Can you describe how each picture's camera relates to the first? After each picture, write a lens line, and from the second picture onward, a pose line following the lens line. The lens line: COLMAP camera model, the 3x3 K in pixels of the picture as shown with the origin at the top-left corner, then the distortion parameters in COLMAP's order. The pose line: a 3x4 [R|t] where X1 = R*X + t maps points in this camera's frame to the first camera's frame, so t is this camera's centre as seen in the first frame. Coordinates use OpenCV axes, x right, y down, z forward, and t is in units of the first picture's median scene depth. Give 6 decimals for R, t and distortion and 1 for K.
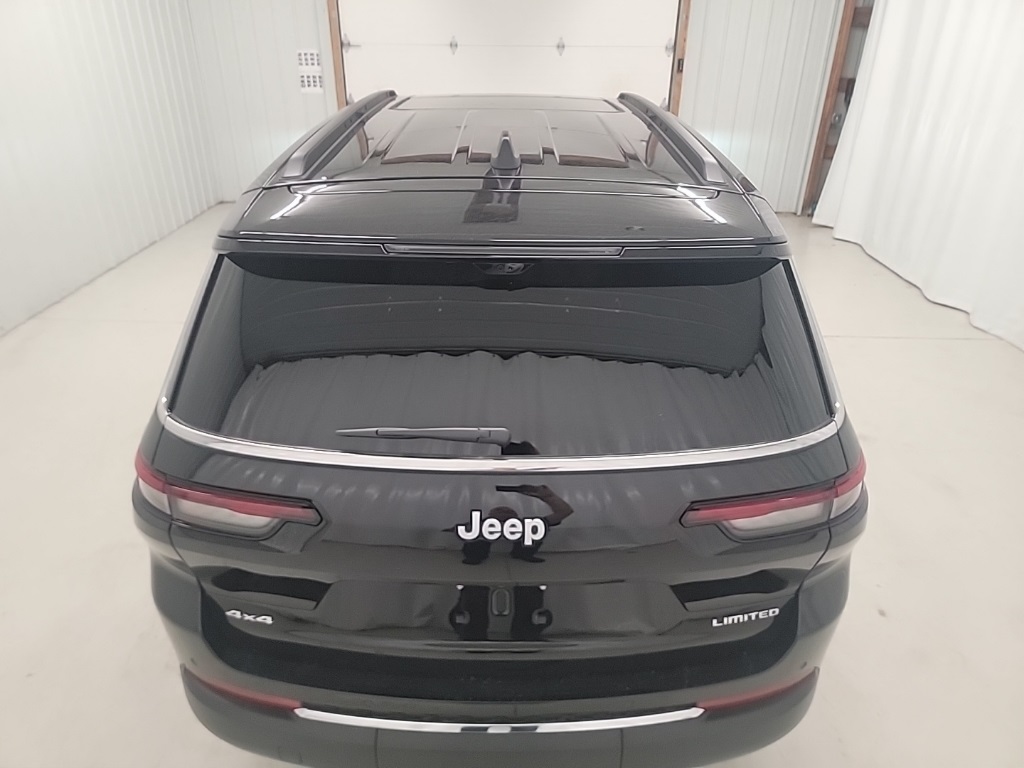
lens RADIAL K [[734.8, 0, 513.4], [0, 734.8, 382.0], [0, 0, 1]] dist [0.074159, -0.078477]
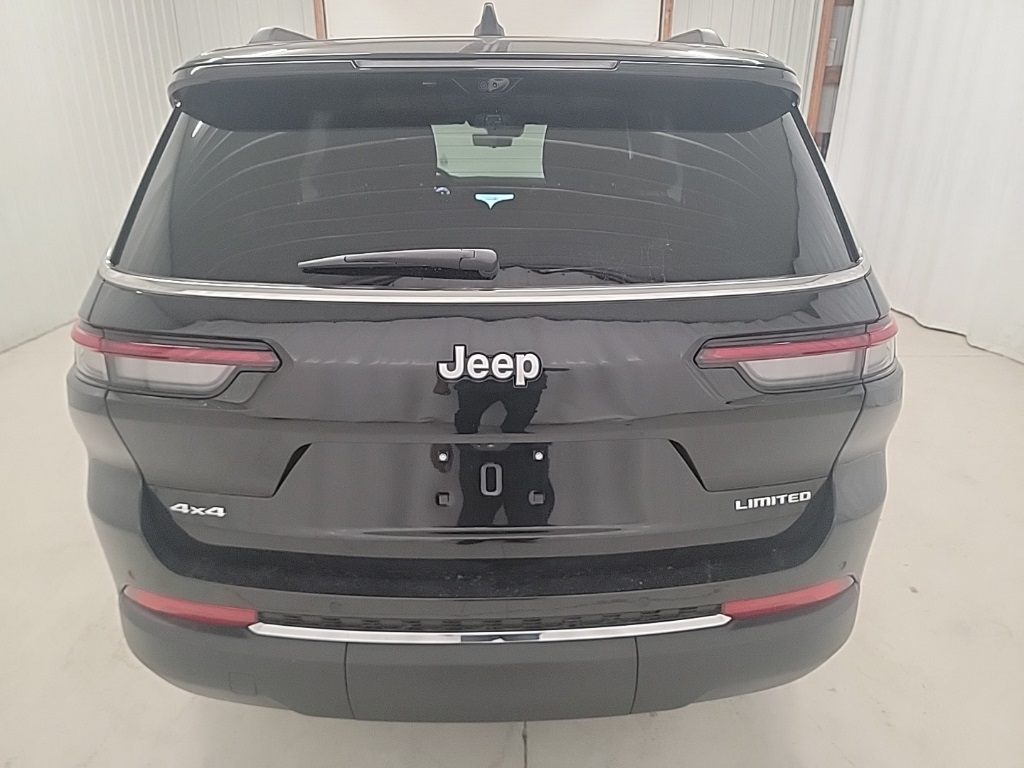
lens RADIAL K [[734.8, 0, 513.4], [0, 734.8, 382.0], [0, 0, 1]] dist [0.074159, -0.078477]
pose [[0.999751, -0.018231, 0.012895, 0.000393], [0.019713, 0.991828, -0.126053, 0.288974], [-0.010492, 0.126276, 0.991940, 0.129538]]
